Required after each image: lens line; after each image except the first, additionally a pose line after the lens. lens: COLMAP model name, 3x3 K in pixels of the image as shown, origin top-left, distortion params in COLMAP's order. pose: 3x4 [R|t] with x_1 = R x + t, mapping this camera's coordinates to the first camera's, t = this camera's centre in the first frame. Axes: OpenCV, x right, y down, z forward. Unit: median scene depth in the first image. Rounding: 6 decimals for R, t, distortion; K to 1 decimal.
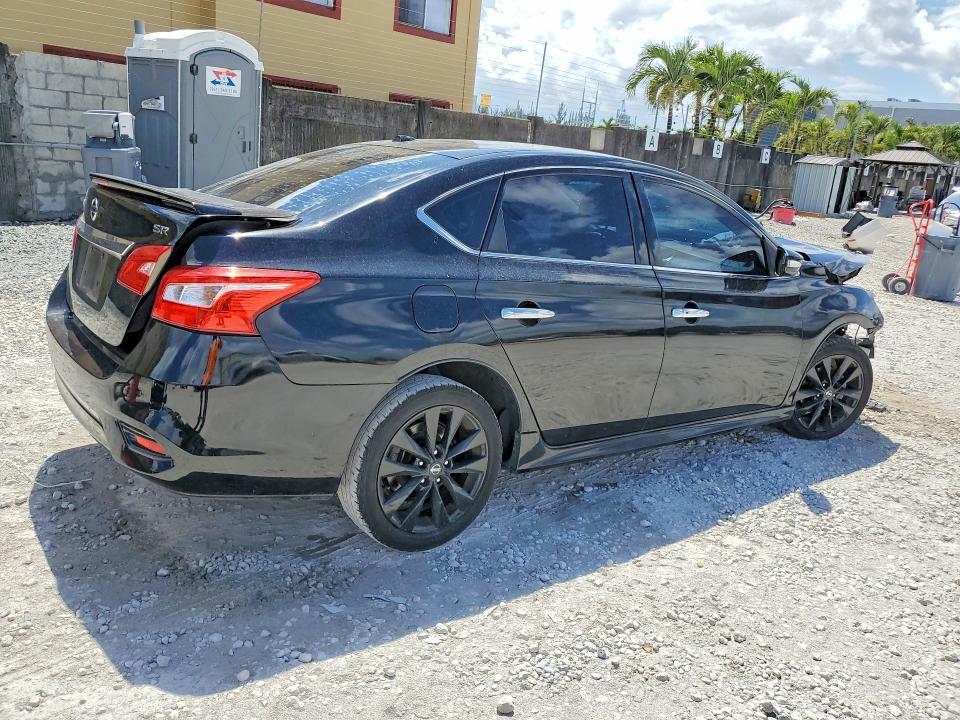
lens RADIAL K [[787.4, 0, 477.8], [0, 787.4, 353.6], [0, 0, 1]] dist [-0.000511, 0.012956]
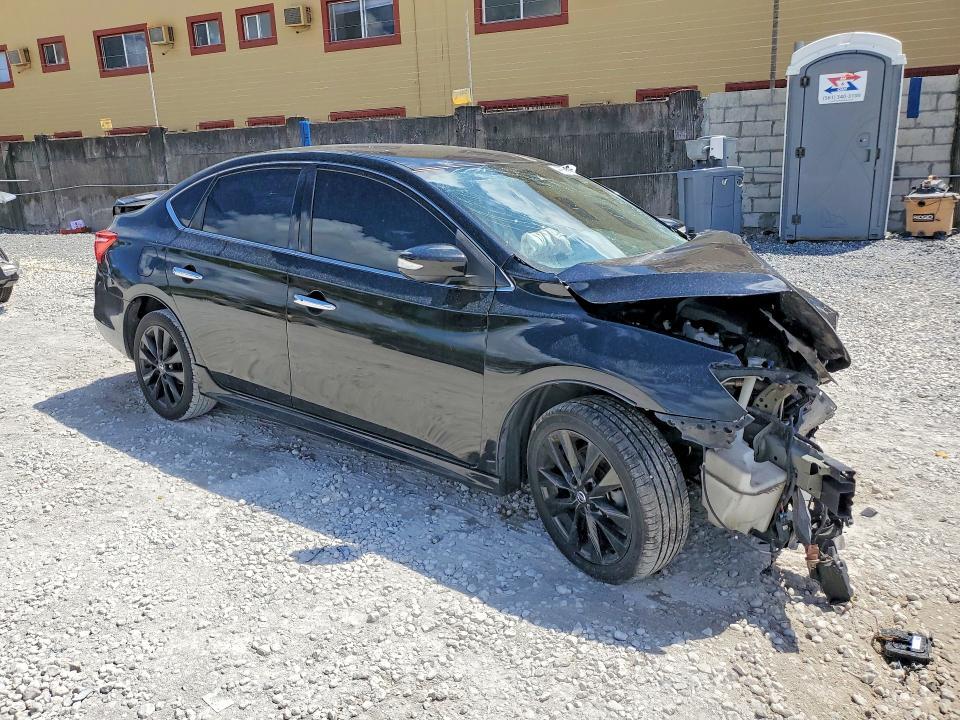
lens RADIAL K [[787.4, 0, 479.3], [0, 787.4, 365.7], [0, 0, 1]] dist [-0.000511, 0.012956]
pose [[0.212168, 0.164777, -0.963241, 1.033440], [-0.191308, 0.973613, 0.124413, -0.111243], [0.958325, 0.157879, 0.238093, 0.798724]]
